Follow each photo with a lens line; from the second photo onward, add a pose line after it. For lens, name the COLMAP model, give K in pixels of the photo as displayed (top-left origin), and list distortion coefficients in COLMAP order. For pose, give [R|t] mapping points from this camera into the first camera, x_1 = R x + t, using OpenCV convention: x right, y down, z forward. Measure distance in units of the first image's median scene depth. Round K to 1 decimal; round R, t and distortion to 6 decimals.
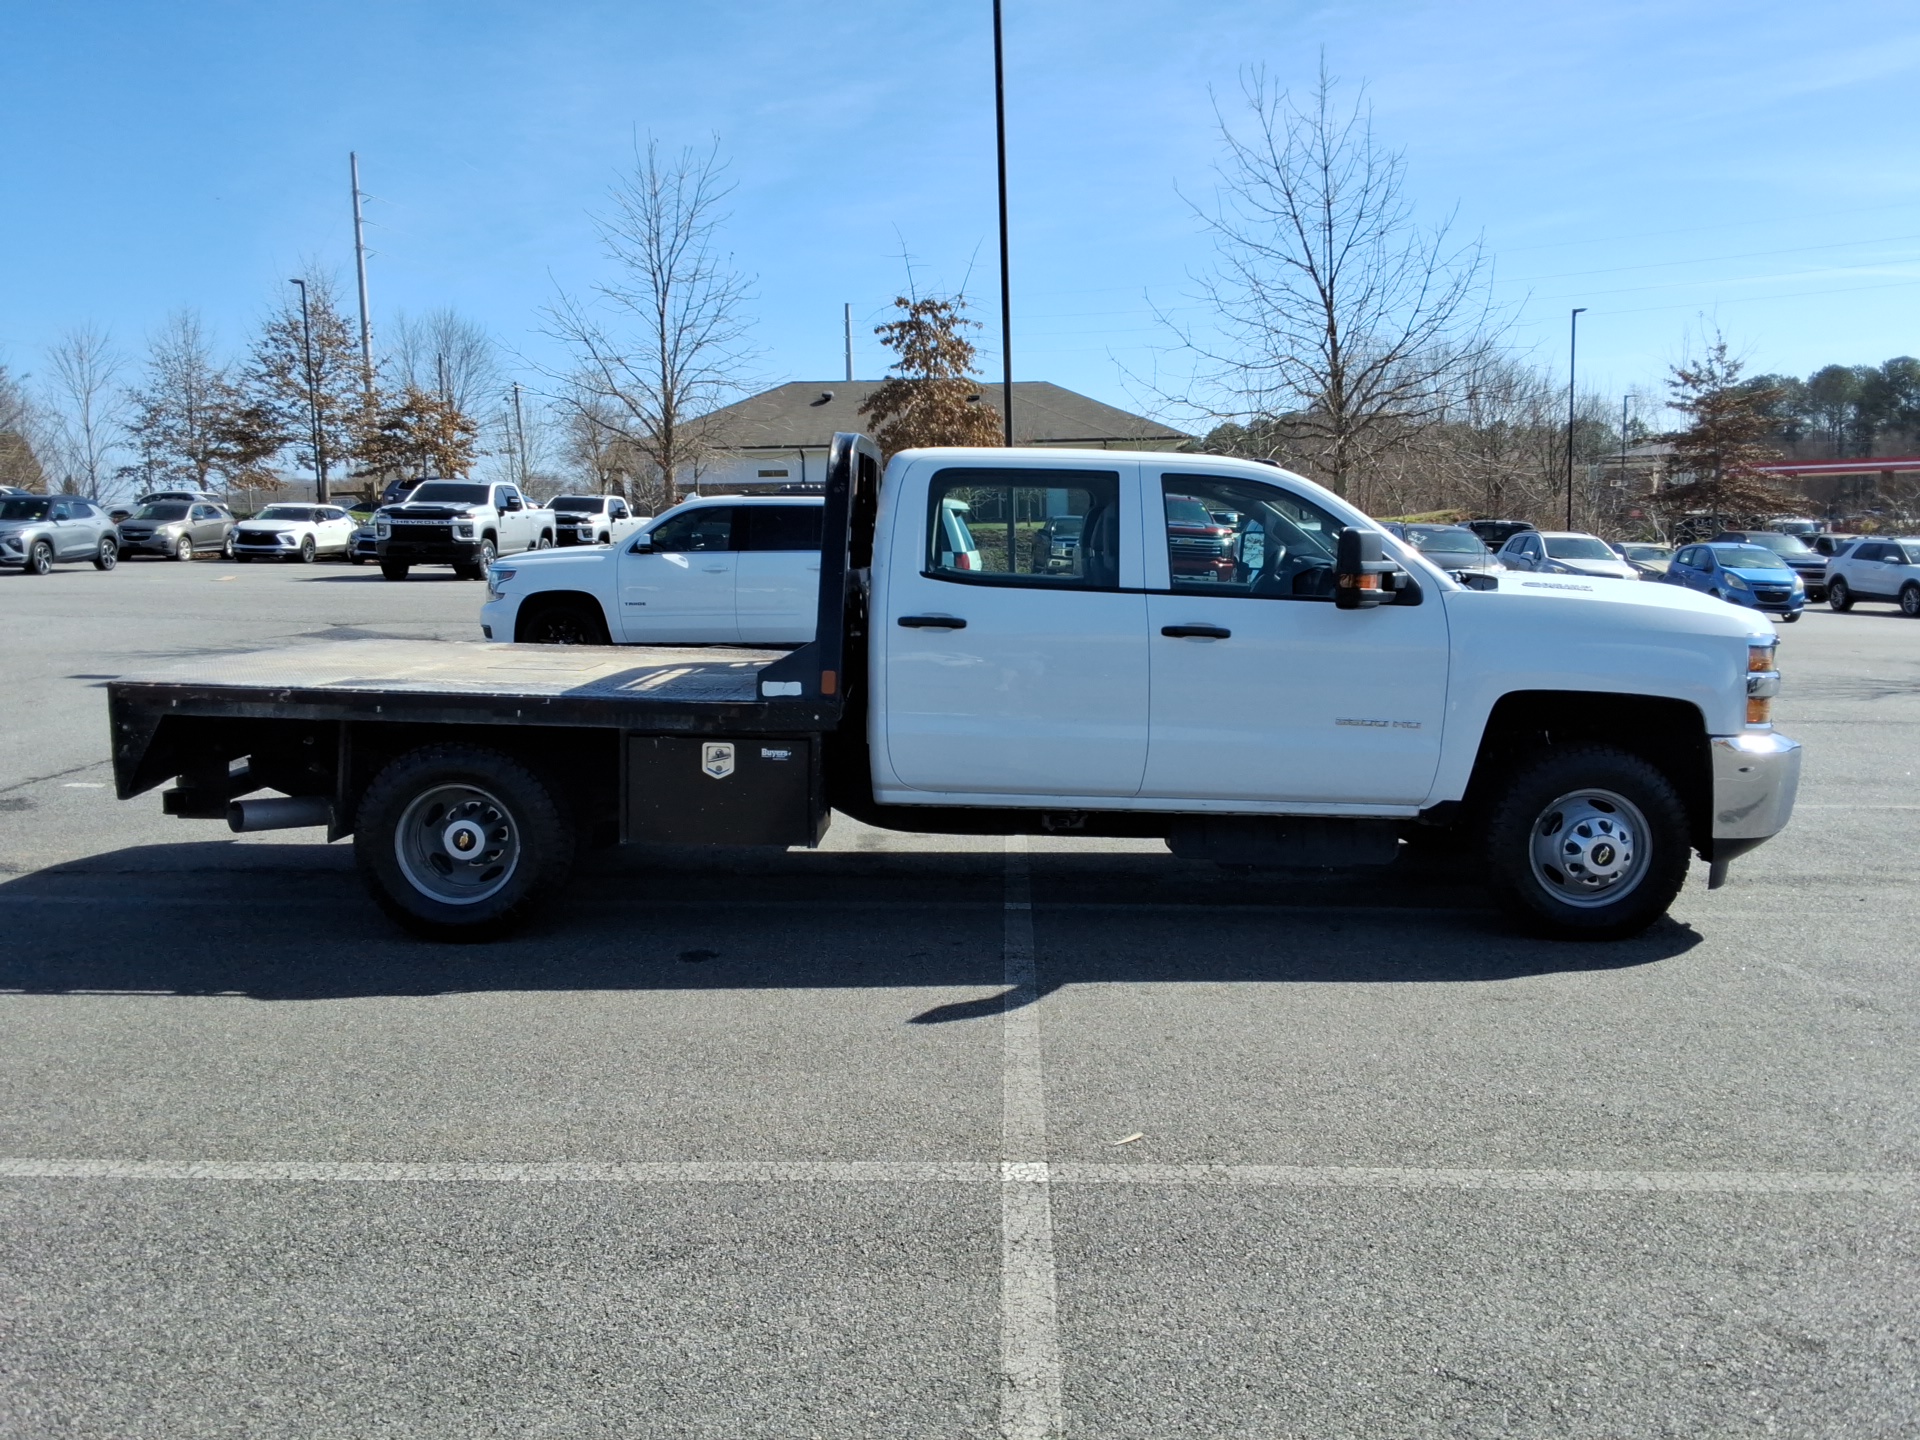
lens RADIAL K [[1540.3, 0, 962.6], [0, 1540.3, 715.9], [0, 0, 1]] dist [0.112547, -0.174449]
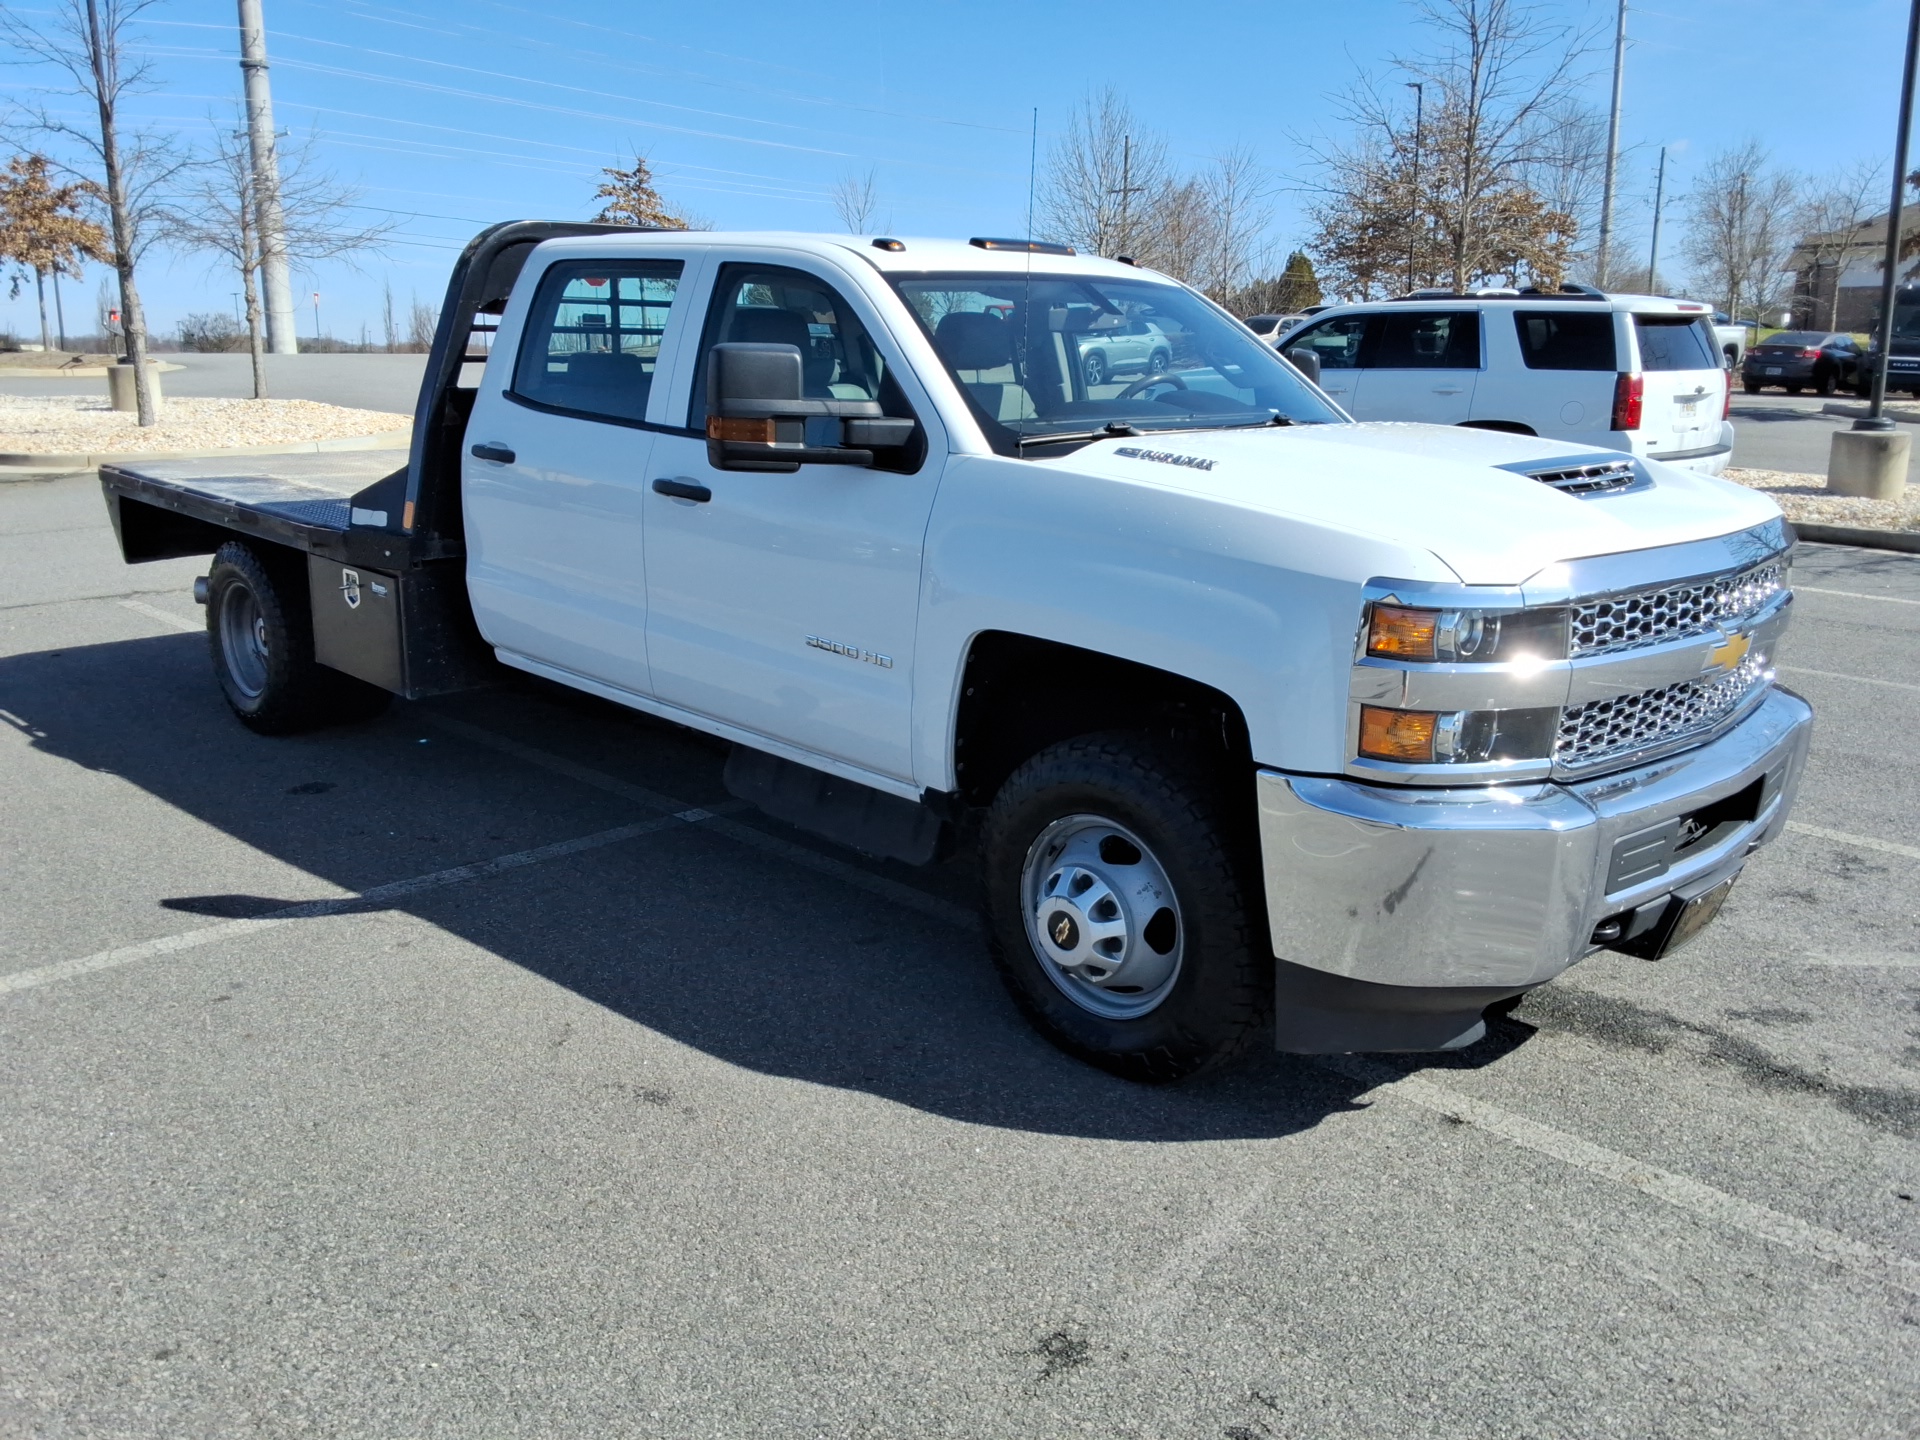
lens RADIAL K [[1540.3, 0, 964.4], [0, 1540.3, 717.7], [0, 0, 1]] dist [0.112547, -0.174449]
pose [[0.725371, 0.171076, -0.666761, 0.749226], [-0.092229, 0.984045, 0.152148, -0.072182], [0.682151, -0.048869, 0.729576, 0.561396]]
